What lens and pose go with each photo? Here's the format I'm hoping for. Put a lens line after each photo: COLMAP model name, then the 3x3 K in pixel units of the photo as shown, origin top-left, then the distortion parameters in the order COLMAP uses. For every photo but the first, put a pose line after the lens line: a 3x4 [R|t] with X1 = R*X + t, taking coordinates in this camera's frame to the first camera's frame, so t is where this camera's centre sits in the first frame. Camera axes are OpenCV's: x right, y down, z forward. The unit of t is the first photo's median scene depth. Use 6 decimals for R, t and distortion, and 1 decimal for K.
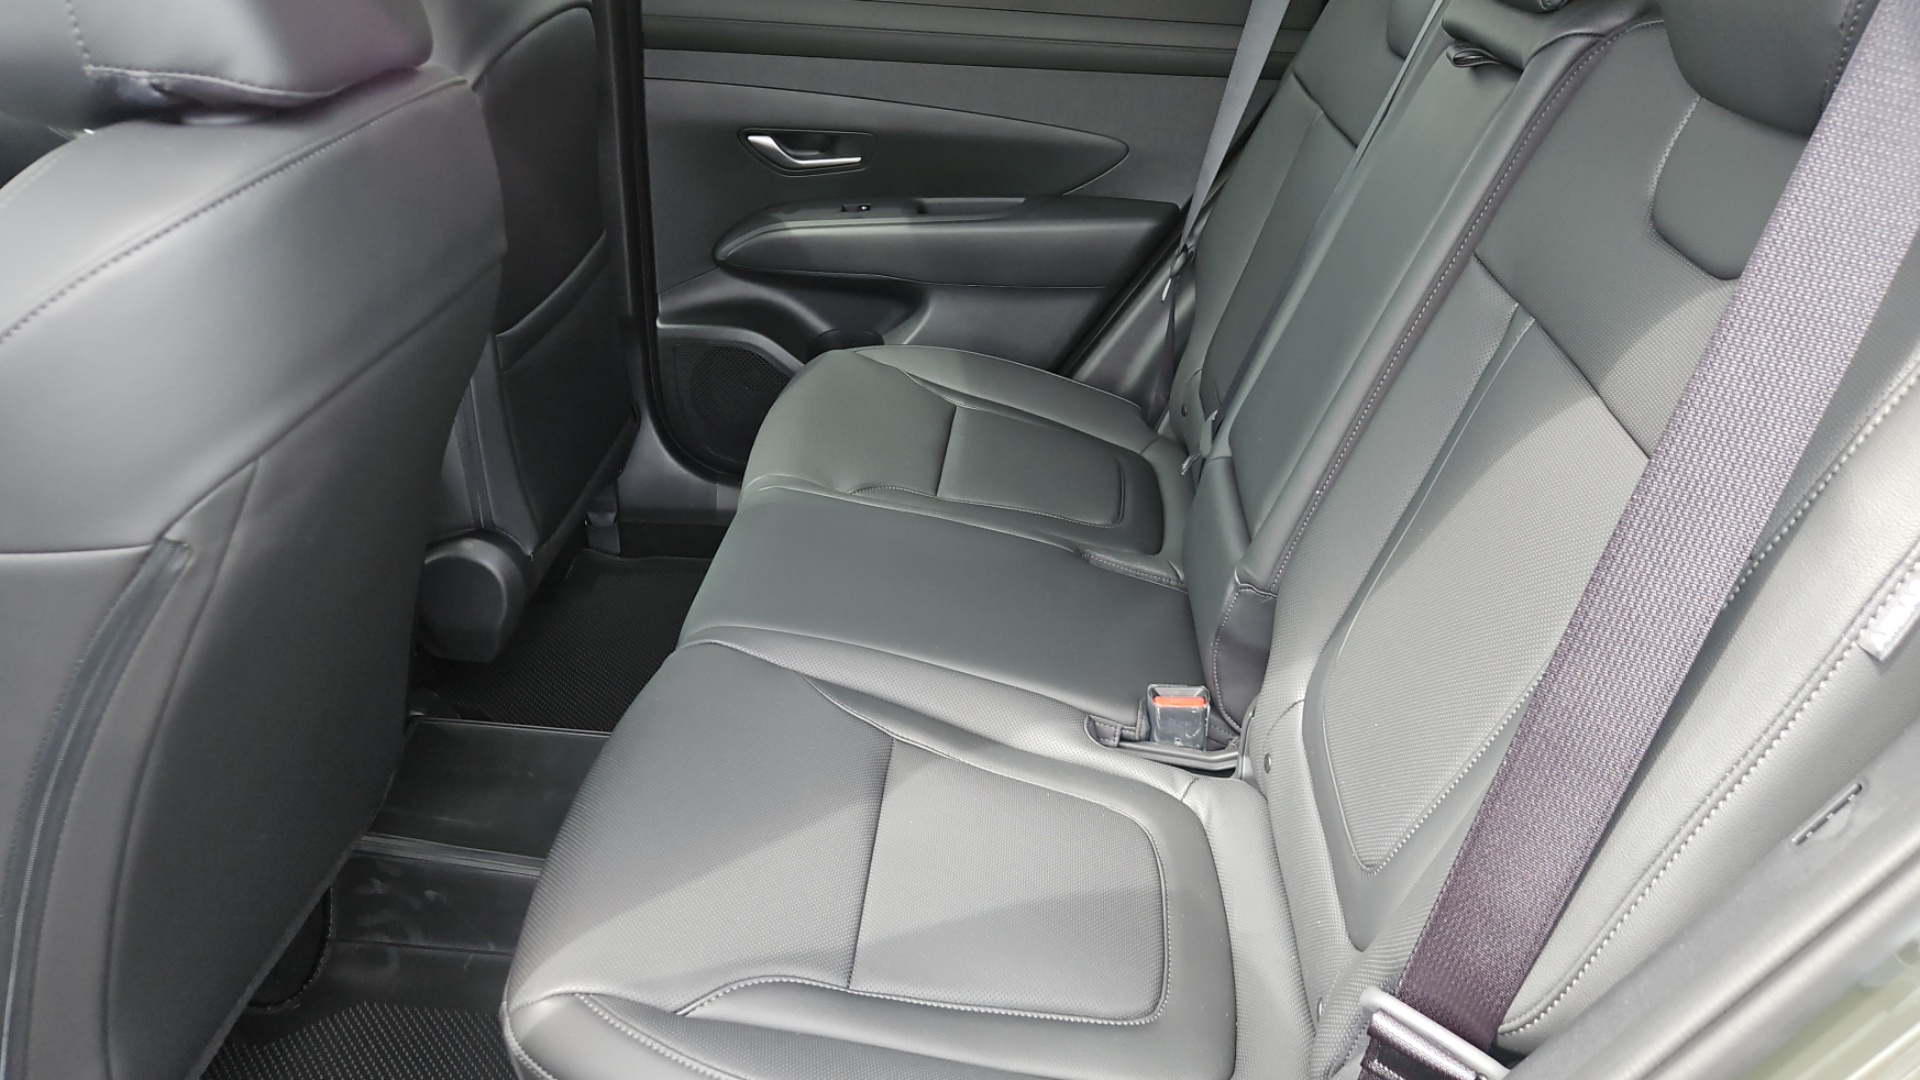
lens RADIAL K [[1421.2, 0, 950.4], [0, 1421.2, 554.2], [0, 0, 1]] dist [0.077538, -0.060412]
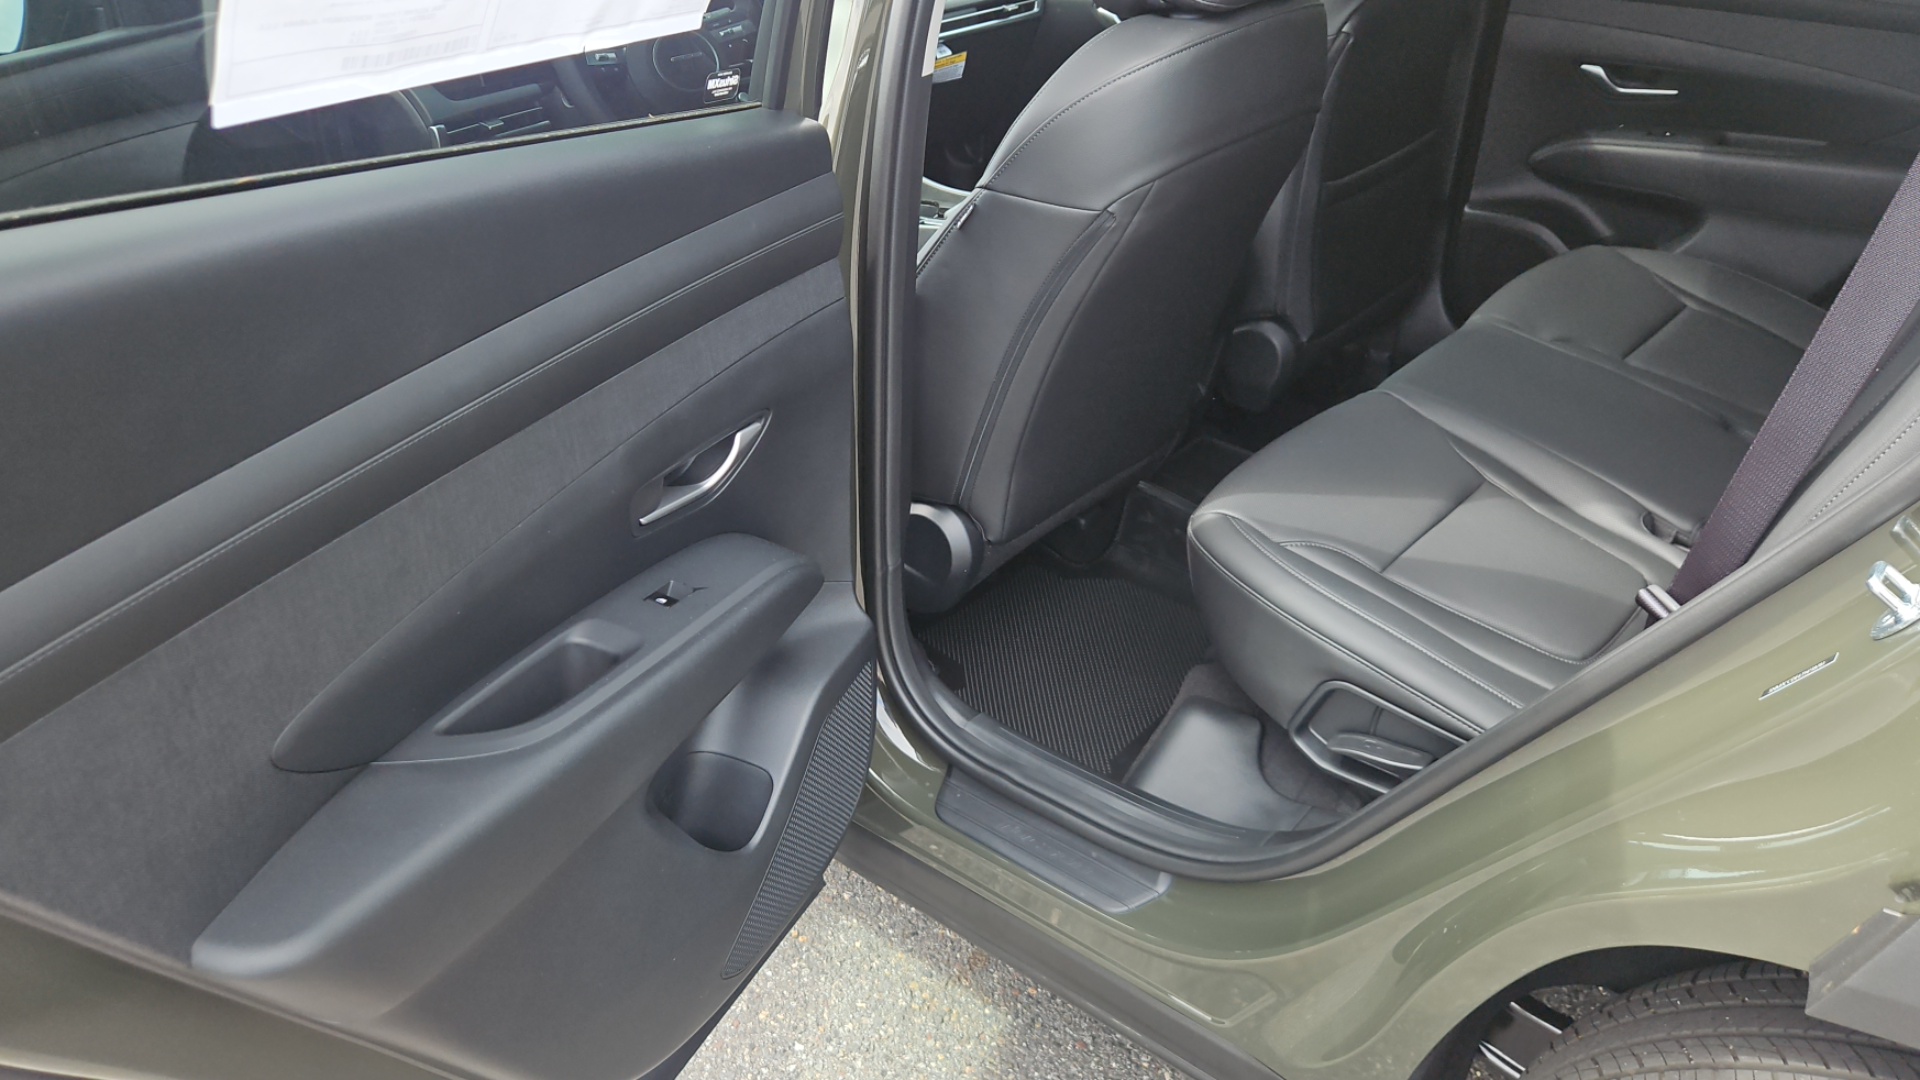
lens RADIAL K [[1421.2, 0, 947.6], [0, 1421.2, 530.5], [0, 0, 1]] dist [0.077538, -0.060412]
pose [[0.806387, 0.273482, -0.524354, 0.220265], [-0.256095, 0.960687, 0.107216, 0.120357], [0.533062, 0.047827, 0.844723, -0.388222]]
